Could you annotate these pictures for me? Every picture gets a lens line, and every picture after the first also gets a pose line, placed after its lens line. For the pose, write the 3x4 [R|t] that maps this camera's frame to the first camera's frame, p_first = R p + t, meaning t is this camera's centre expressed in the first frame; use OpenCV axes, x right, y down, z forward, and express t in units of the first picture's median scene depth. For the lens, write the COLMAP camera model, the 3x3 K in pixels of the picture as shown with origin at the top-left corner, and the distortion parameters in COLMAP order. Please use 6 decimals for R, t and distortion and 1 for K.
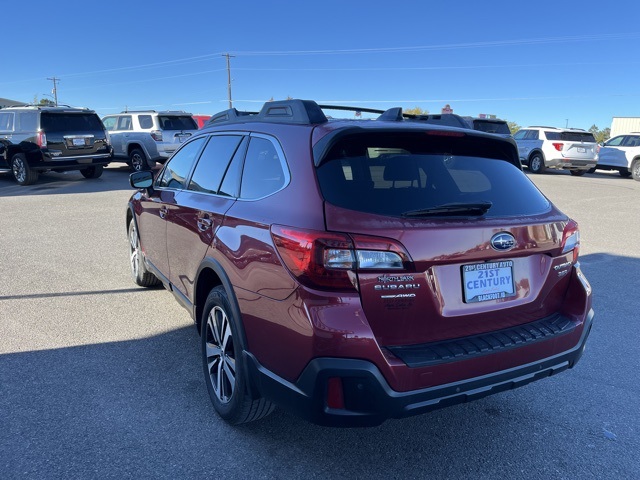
lens RADIAL K [[483.1, 0, 325.1], [0, 483.1, 239.9], [0, 0, 1]] dist [0.065653, -0.087490]
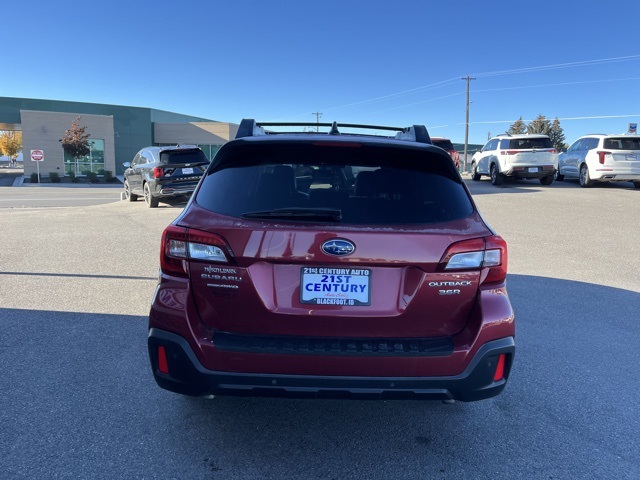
lens RADIAL K [[483.1, 0, 323.9], [0, 483.1, 238.9], [0, 0, 1]] dist [0.065653, -0.087490]
pose [[0.881434, 0.059186, -0.468584, 0.803507], [-0.081496, 0.996295, -0.027458, 0.015881], [0.465223, 0.062390, 0.882992, 0.091072]]
